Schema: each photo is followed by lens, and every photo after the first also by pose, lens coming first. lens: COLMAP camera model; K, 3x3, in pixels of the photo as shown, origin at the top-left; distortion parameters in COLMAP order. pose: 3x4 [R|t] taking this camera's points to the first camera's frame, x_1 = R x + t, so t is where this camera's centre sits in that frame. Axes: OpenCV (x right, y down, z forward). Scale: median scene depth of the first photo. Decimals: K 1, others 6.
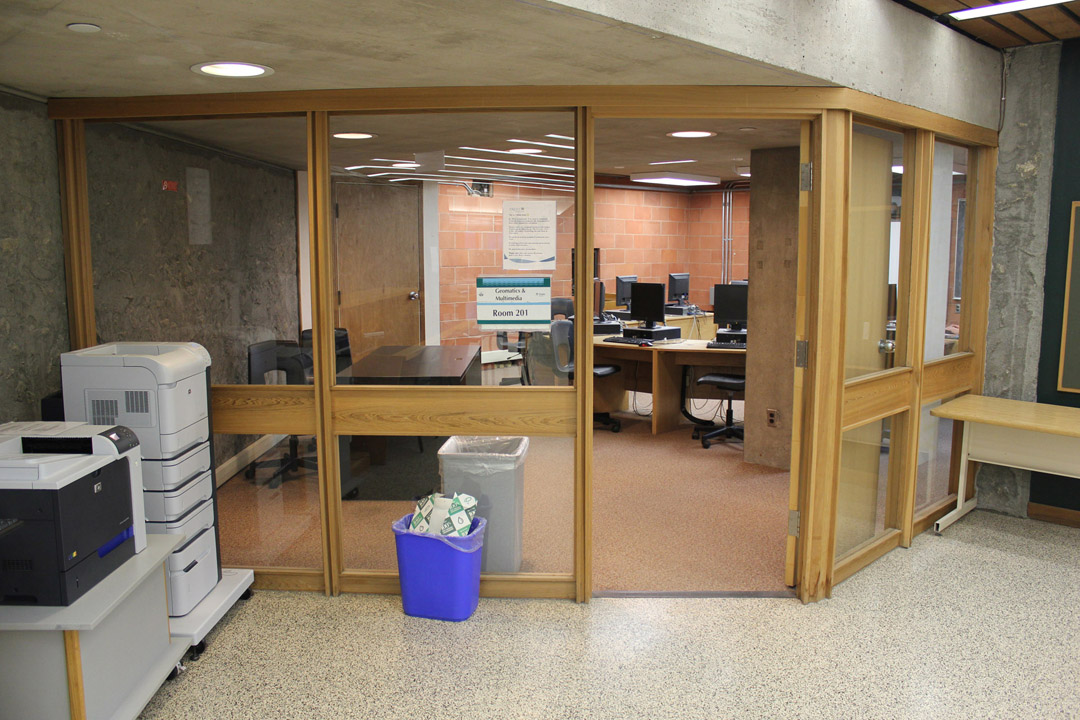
lens RADIAL K [[881.8, 0, 540.0], [0, 881.8, 360.0], [0, 0, 1]] dist [-0.059402, 0.004674]
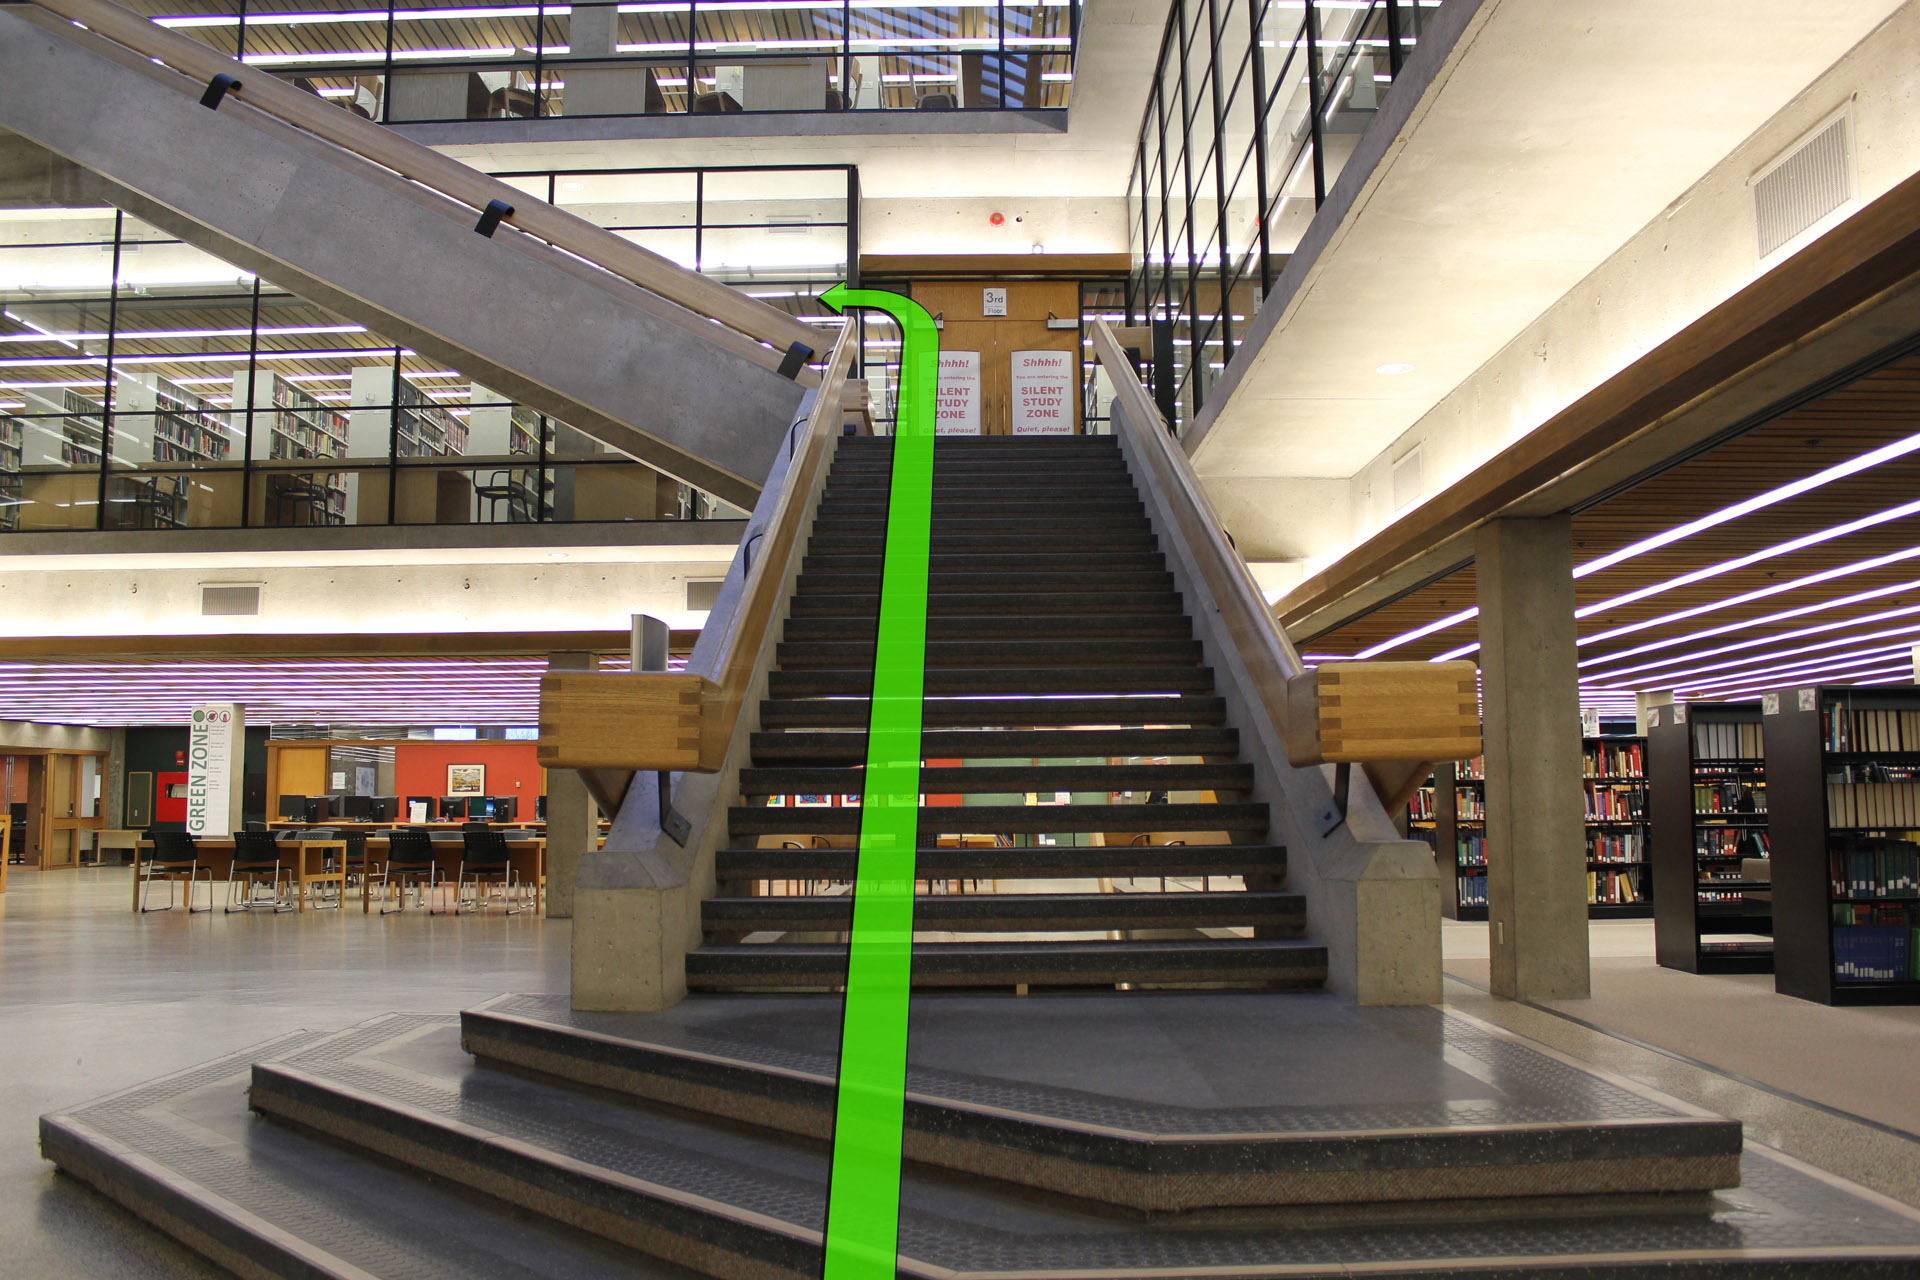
lens RADIAL K [[1567.7, 0, 960.0], [0, 1567.7, 640.0], [0, 0, 1]] dist [-0.059402, 0.004674]
pose [[0.706324, 0.065534, 0.704849, -1.444888], [0.096828, 0.977403, -0.187905, 0.791050], [-0.701235, 0.200971, 0.684017, -5.726013]]
